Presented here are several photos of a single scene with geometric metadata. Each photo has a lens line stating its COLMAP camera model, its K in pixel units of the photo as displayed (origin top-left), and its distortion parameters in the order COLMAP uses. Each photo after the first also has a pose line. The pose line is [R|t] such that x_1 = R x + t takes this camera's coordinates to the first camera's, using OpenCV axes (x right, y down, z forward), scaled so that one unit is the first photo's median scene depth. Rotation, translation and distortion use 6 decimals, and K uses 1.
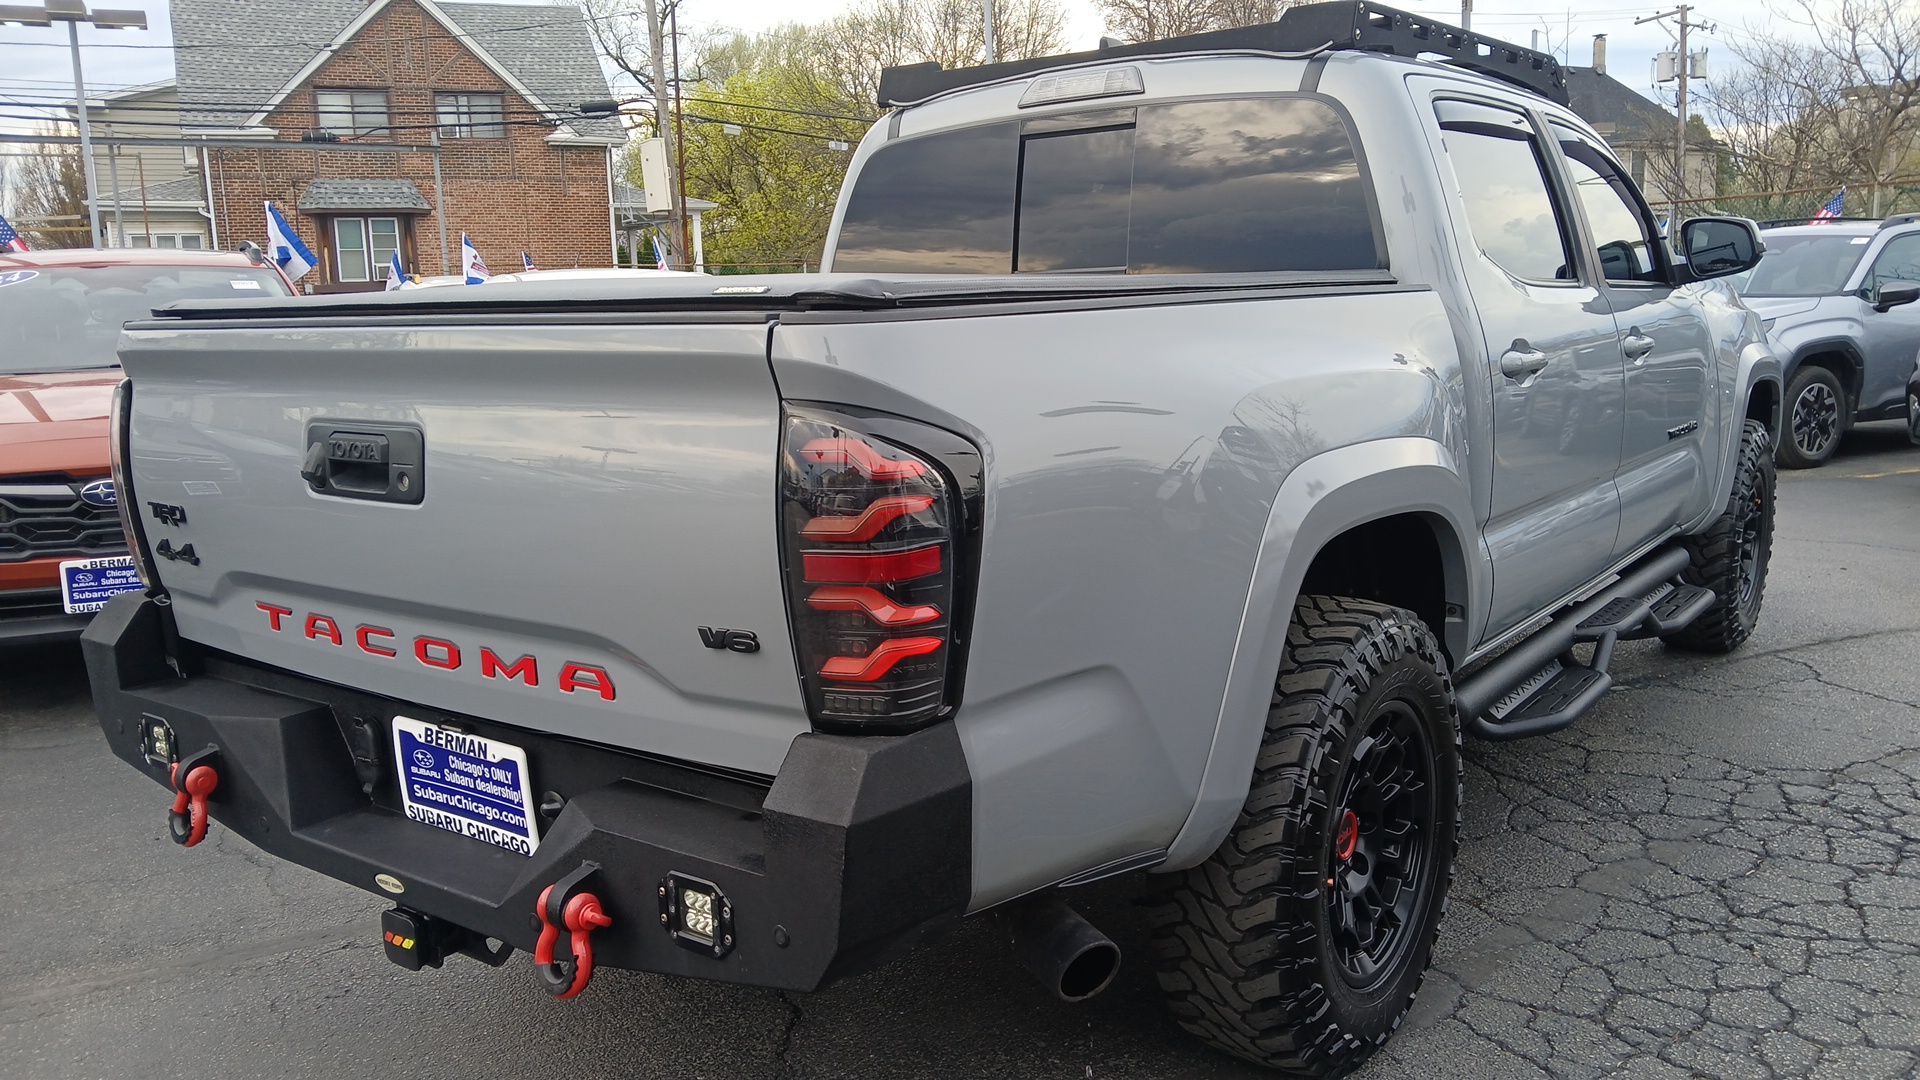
lens RADIAL K [[1502.8, 0, 967.4], [0, 1502.8, 542.1], [0, 0, 1]] dist [0.027481, -0.064310]
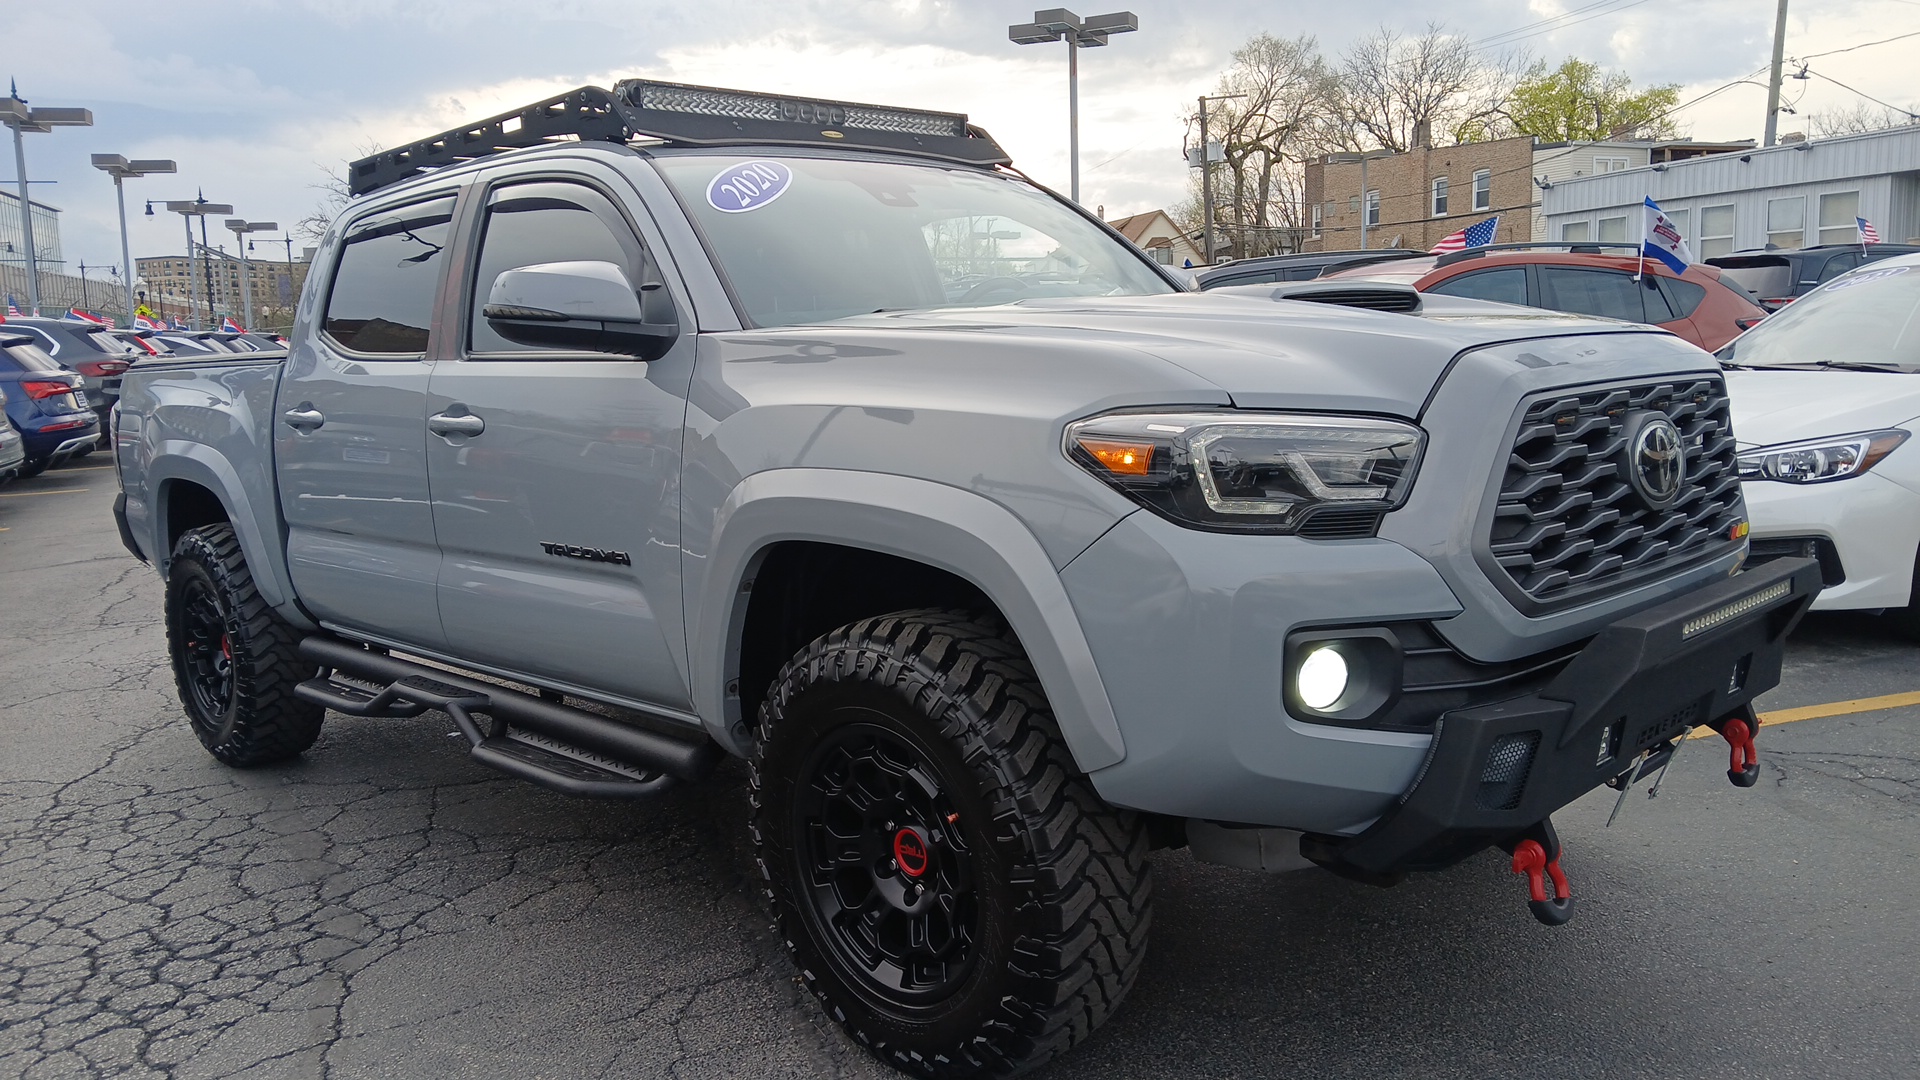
lens RADIAL K [[1502.8, 0, 962.7], [0, 1502.8, 552.4], [0, 0, 1]] dist [0.027481, -0.064310]
pose [[-0.159087, 0.169021, -0.972689, 1.290295], [-0.114003, 0.975500, 0.188155, -0.259203], [0.980660, 0.140822, -0.135920, 1.428027]]
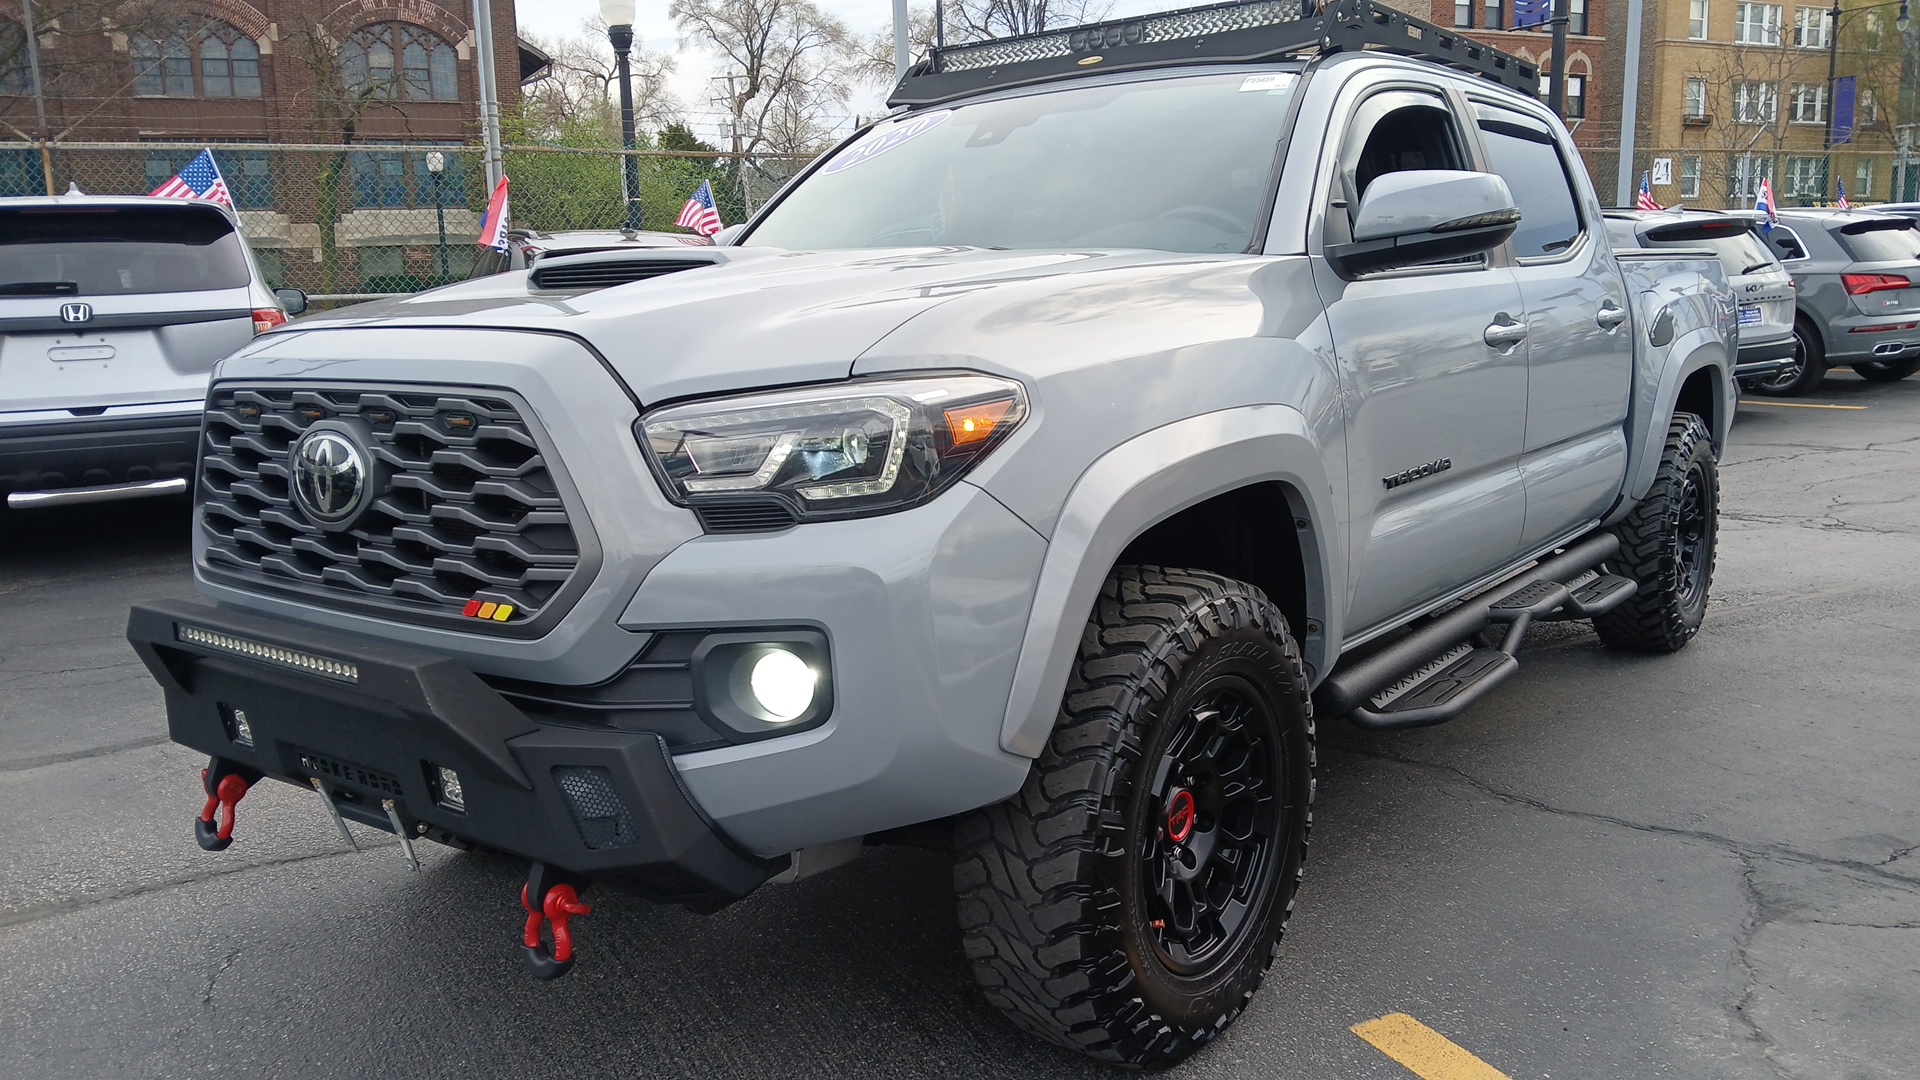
lens RADIAL K [[1507.7, 0, 968.3], [0, 1507.7, 529.0], [0, 0, 1]] dist [0.034332, -0.032224]
pose [[-0.998570, 0.049139, 0.021059, 0.363062], [0.053291, 0.946377, 0.318639, -0.359414], [-0.004272, 0.319306, -0.947642, 2.166683]]
